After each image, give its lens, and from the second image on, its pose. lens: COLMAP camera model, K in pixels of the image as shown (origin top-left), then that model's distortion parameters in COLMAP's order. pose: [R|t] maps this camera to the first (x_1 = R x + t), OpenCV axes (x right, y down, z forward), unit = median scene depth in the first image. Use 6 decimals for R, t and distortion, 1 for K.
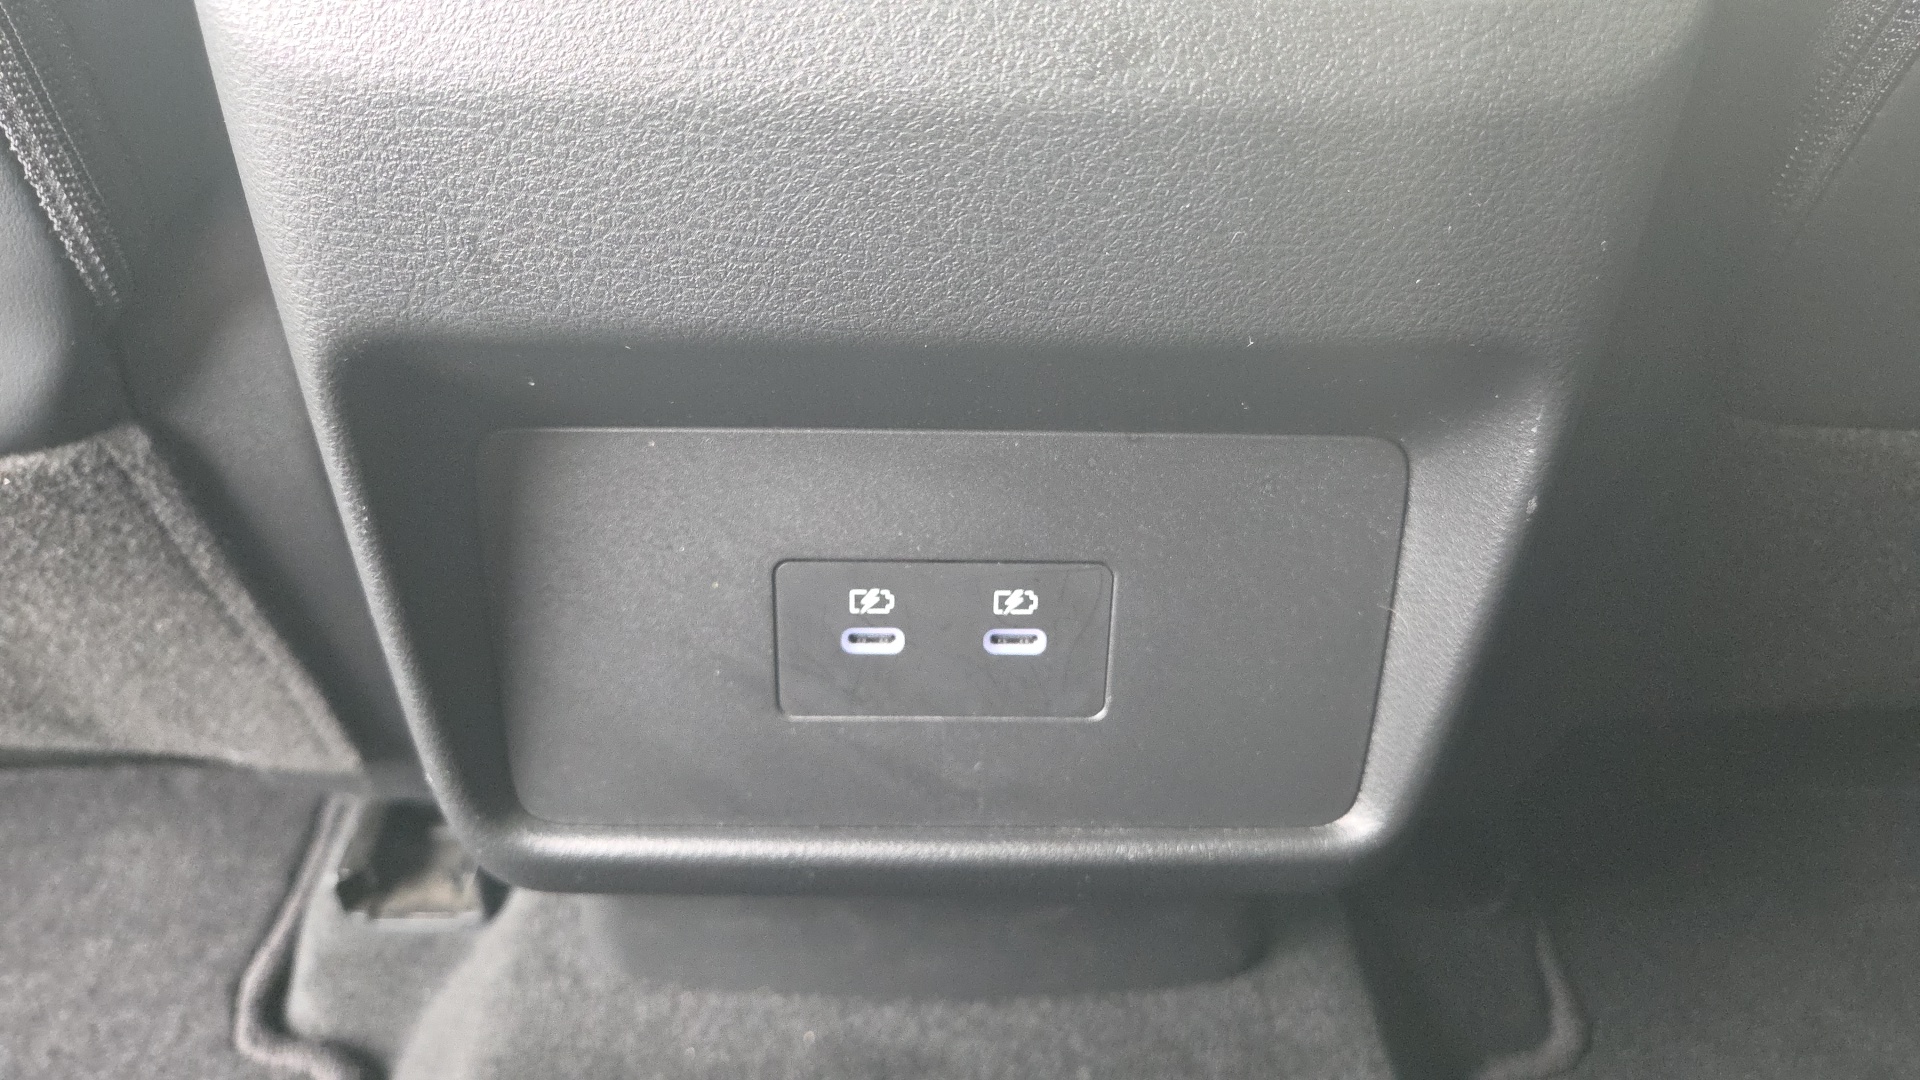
lens RADIAL K [[1361.2, 0, 958.3], [0, 1361.2, 527.8], [0, 0, 1]] dist [0.008284, -0.022792]
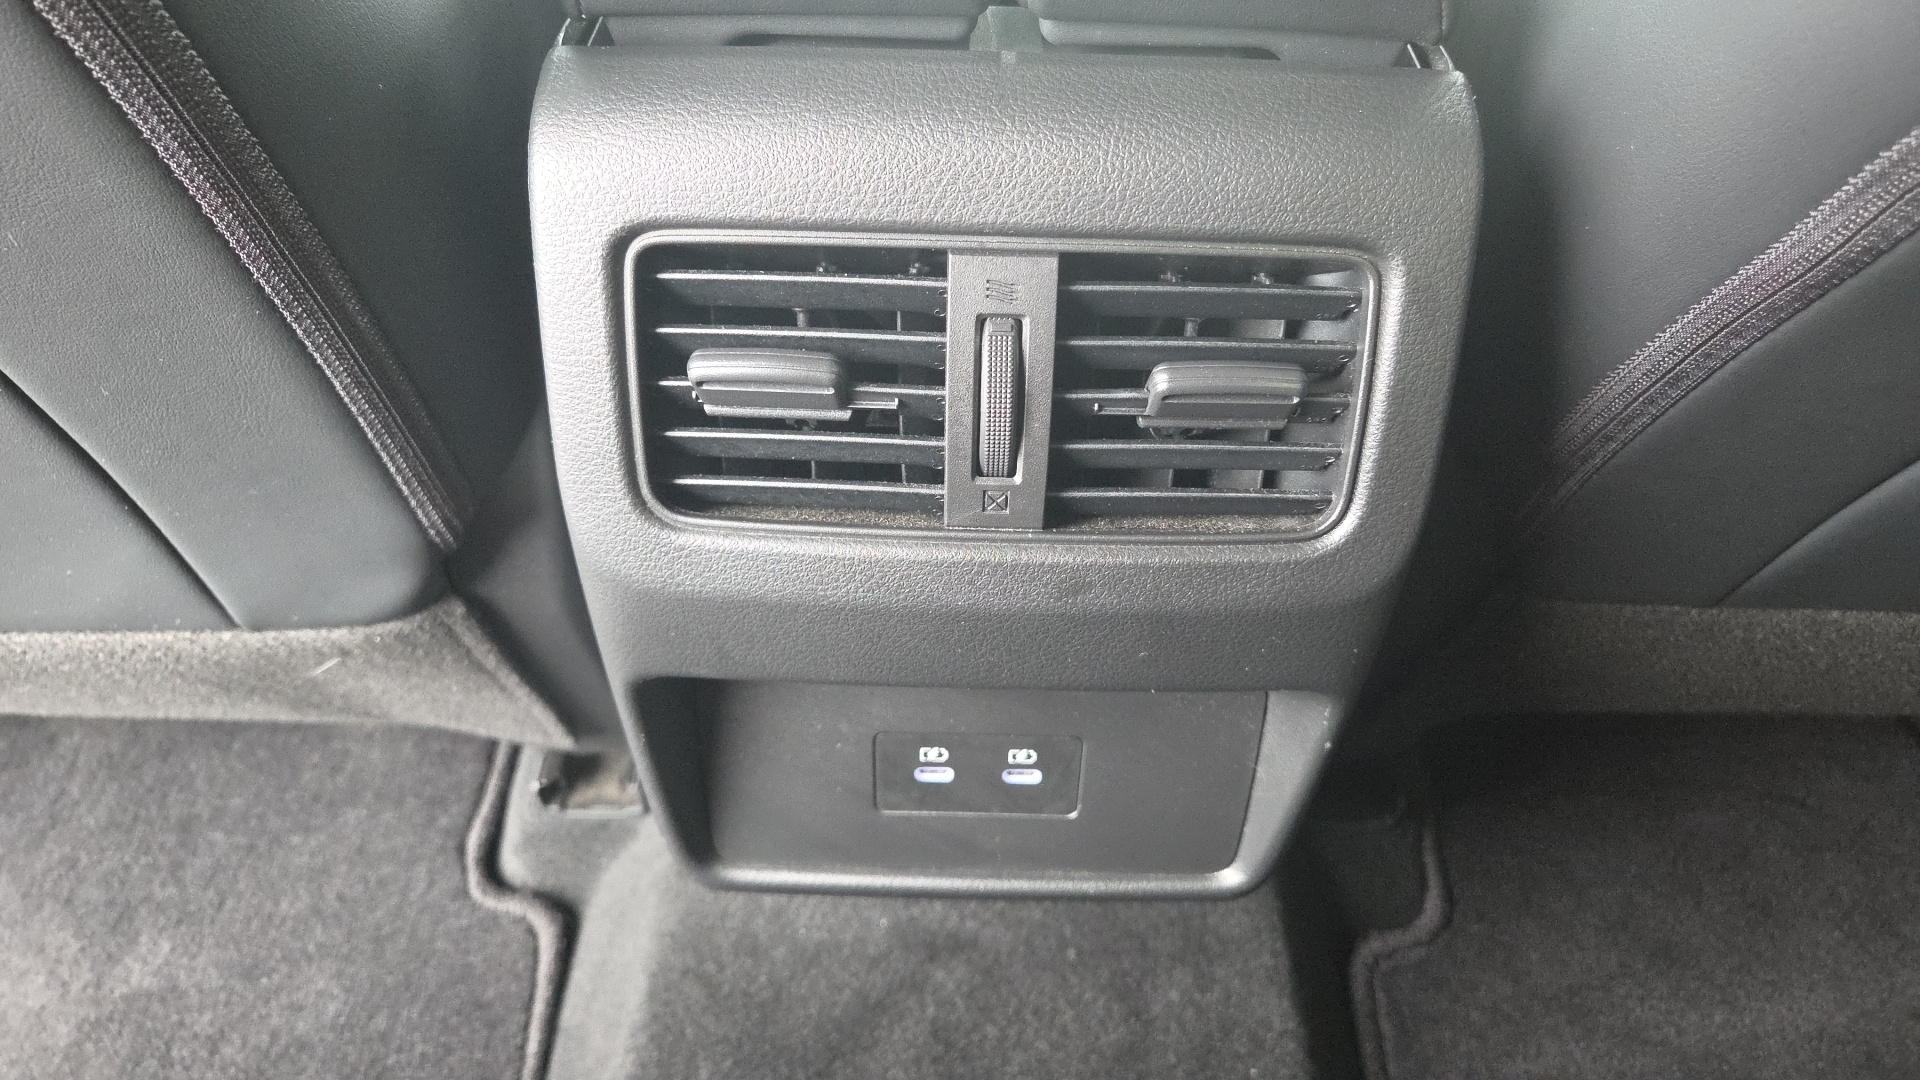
lens RADIAL K [[1317.8, 0, 957.2], [0, 1317.8, 542.0], [0, 0, 1]] dist [0.047137, -0.057537]
pose [[0.999291, 0.020949, -0.031289, 0.004979], [-0.014308, 0.979874, 0.199101, -0.304855], [0.034831, -0.198512, 0.979479, -0.297301]]
